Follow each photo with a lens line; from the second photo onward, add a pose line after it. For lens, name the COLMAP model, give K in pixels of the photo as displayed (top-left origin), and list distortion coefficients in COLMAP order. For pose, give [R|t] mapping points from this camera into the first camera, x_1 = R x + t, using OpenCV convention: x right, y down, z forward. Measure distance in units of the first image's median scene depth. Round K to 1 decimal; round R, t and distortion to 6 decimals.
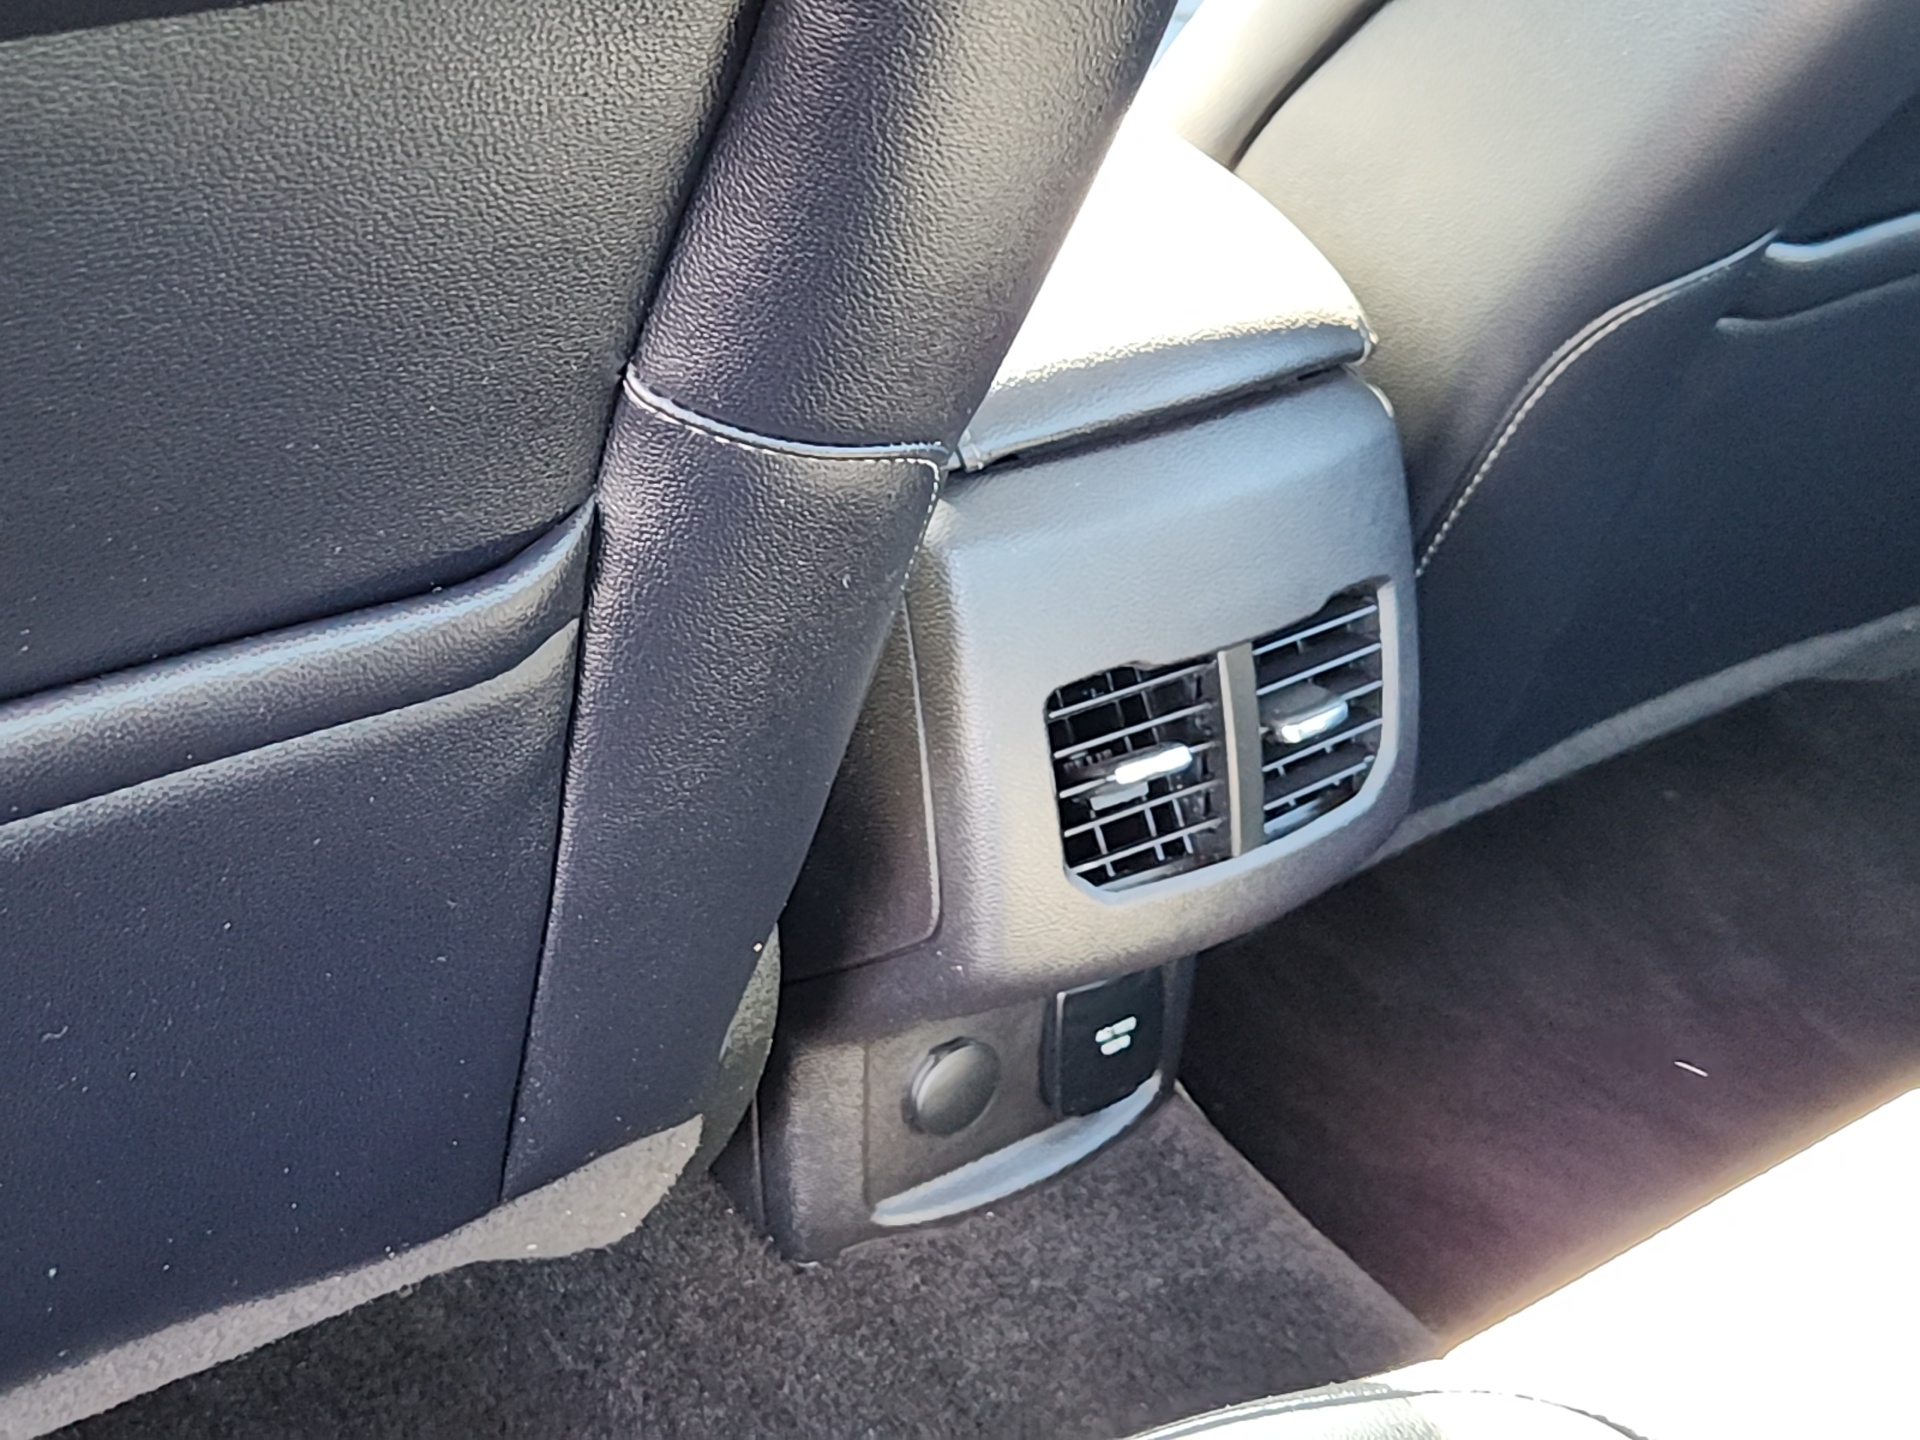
lens RADIAL K [[2430.8, 0, 960.0], [0, 2430.8, 720.0], [0, 0, 1]] dist [0.064129, -0.034809]
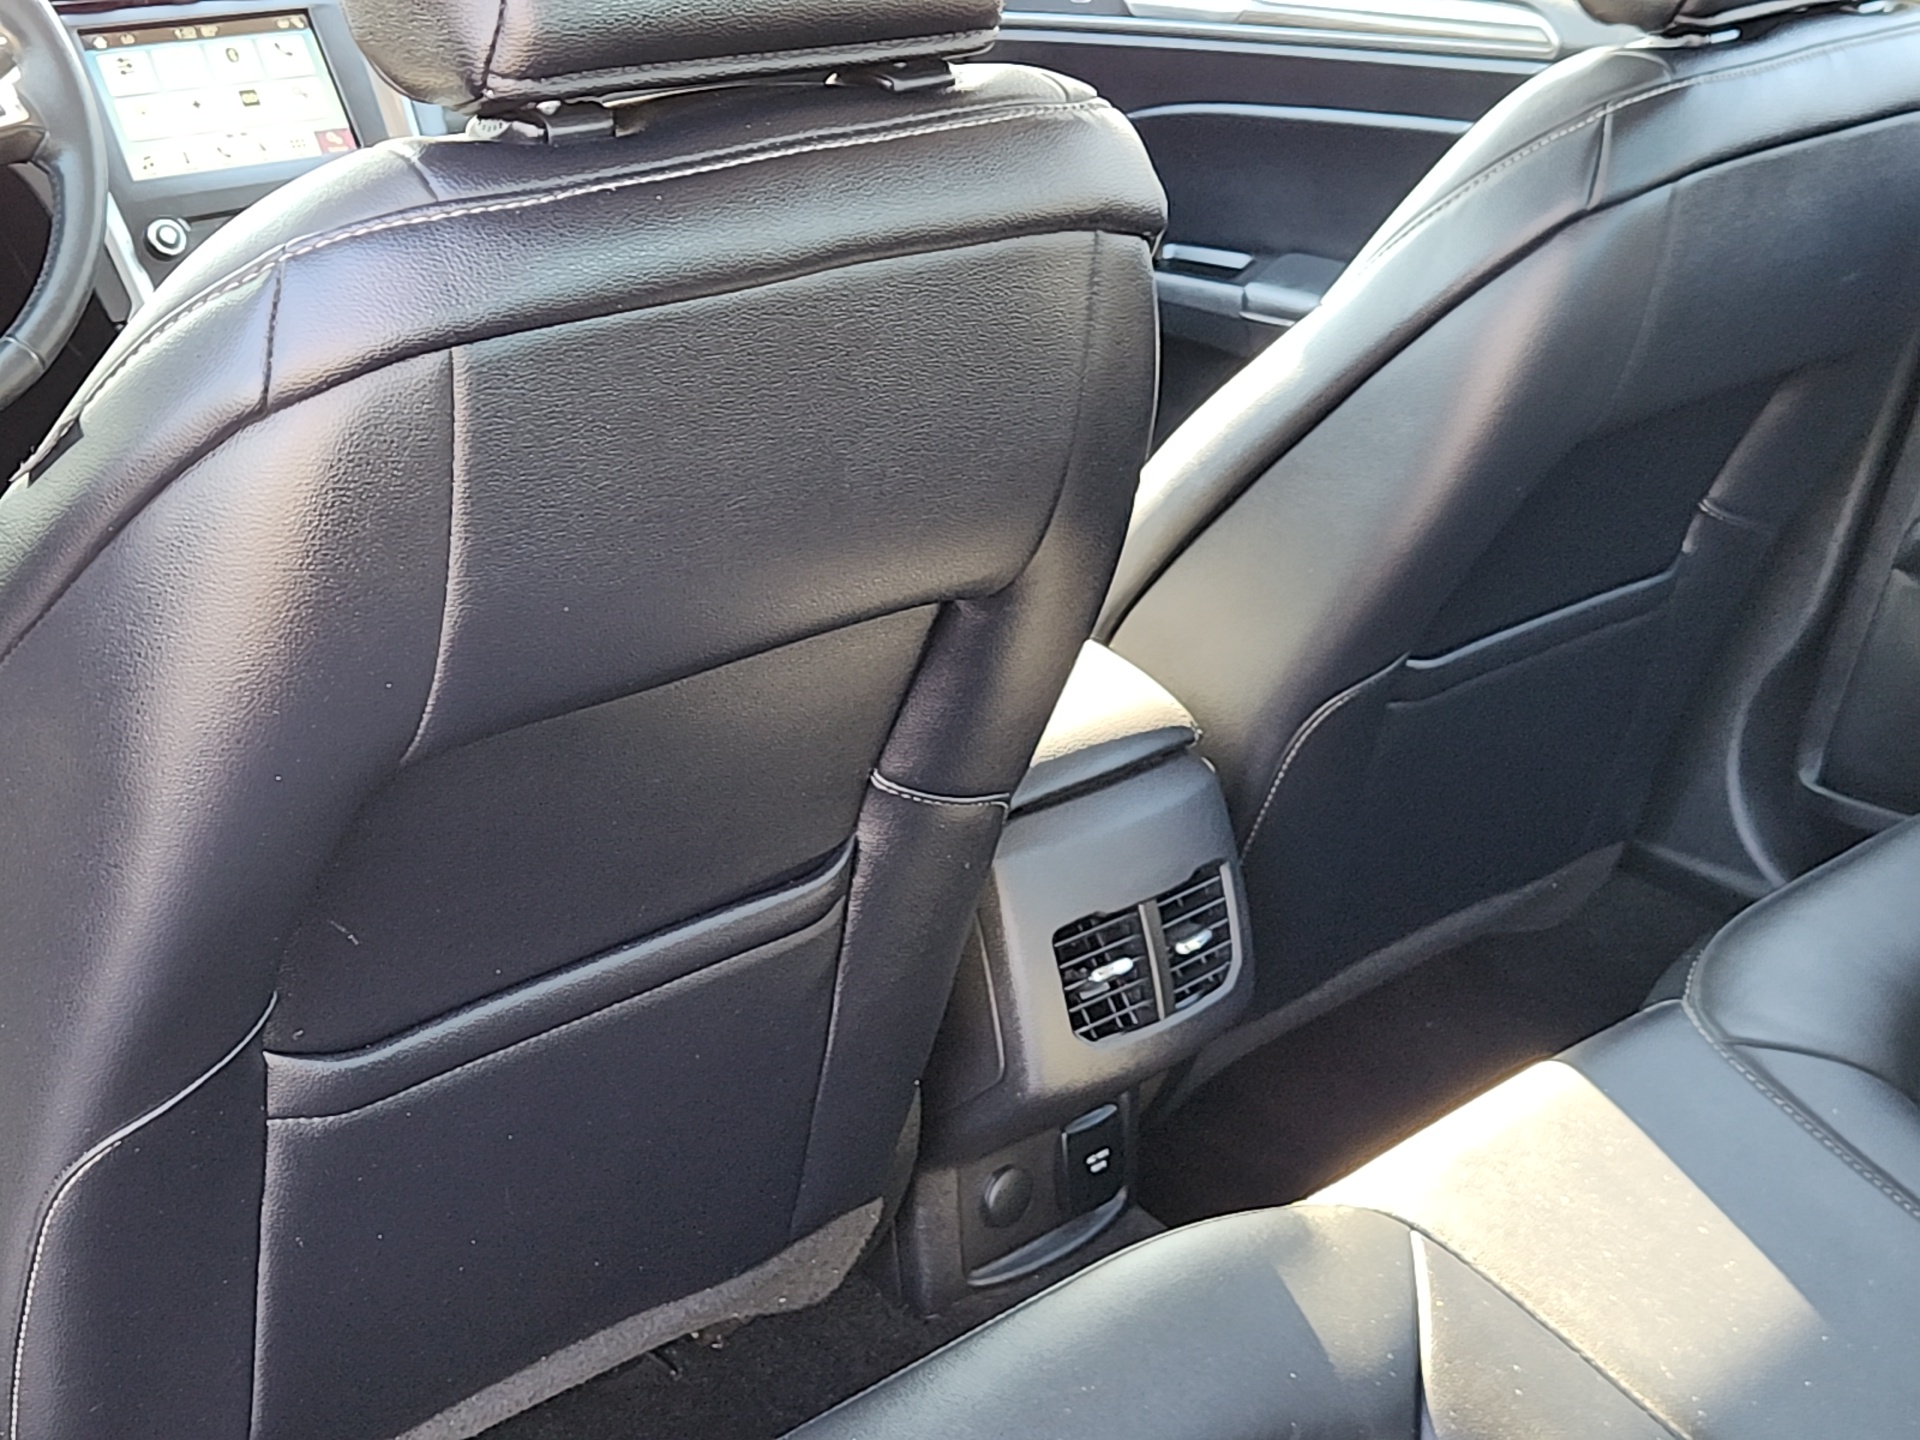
lens RADIAL K [[1940.3, 0, 958.4], [0, 1940.3, 745.7], [0, 0, 1]] dist [0.117954, -0.150686]
pose [[0.993781, -0.098560, 0.051825, -0.089348], [0.105938, 0.980196, -0.167313, 0.081210], [-0.034308, 0.171762, 0.984541, -0.440770]]
